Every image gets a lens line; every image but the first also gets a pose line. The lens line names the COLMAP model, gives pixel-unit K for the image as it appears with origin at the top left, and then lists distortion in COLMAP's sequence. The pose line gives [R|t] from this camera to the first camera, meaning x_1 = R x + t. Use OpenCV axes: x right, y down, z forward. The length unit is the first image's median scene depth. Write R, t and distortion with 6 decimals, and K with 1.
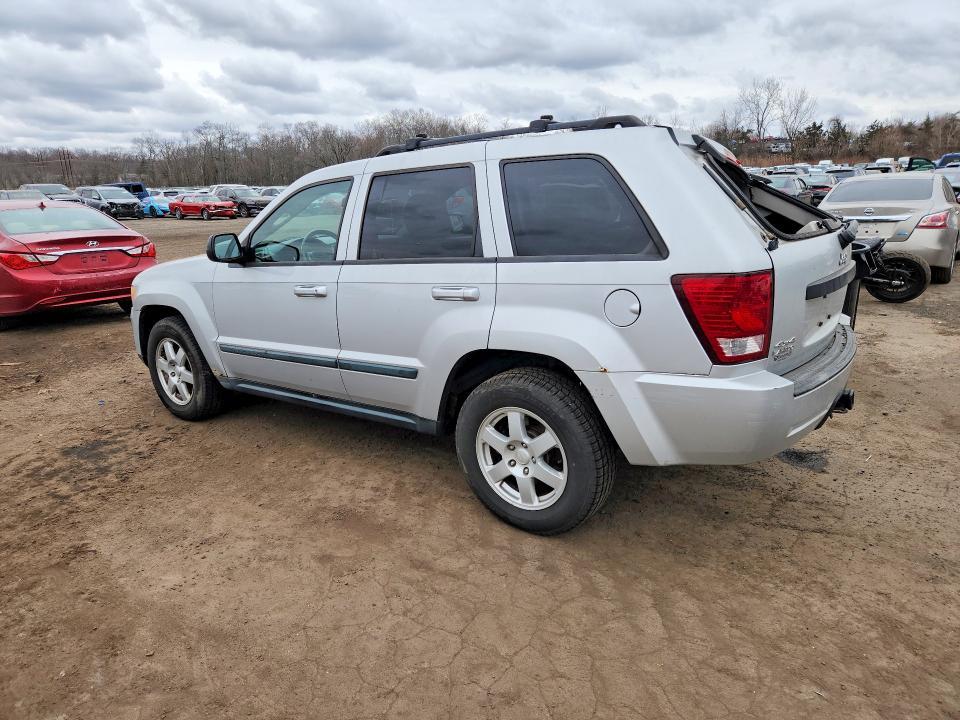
lens RADIAL K [[643.4, 0, 474.4], [0, 643.4, 353.8], [0, 0, 1]] dist [0.040695, -0.034029]
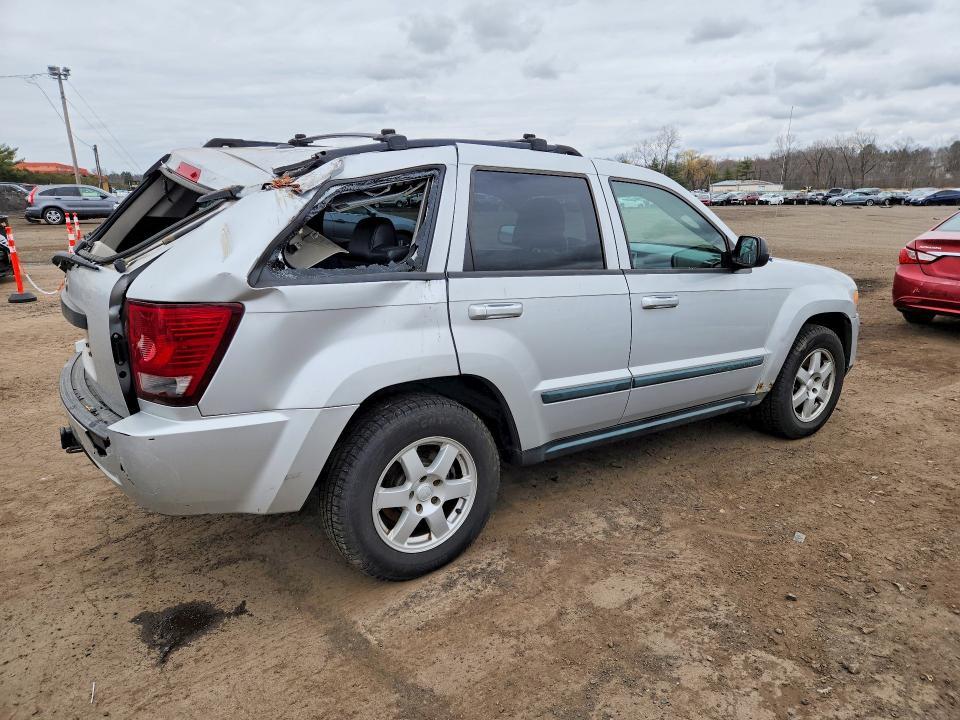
lens RADIAL K [[643.4, 0, 480.2], [0, 643.4, 362.8], [0, 0, 1]] dist [0.040695, -0.034029]
pose [[-0.326929, 0.272234, -0.904990, 1.022828], [-0.238040, 0.903015, 0.357632, -0.422887], [0.914579, 0.332344, -0.230419, 1.476527]]
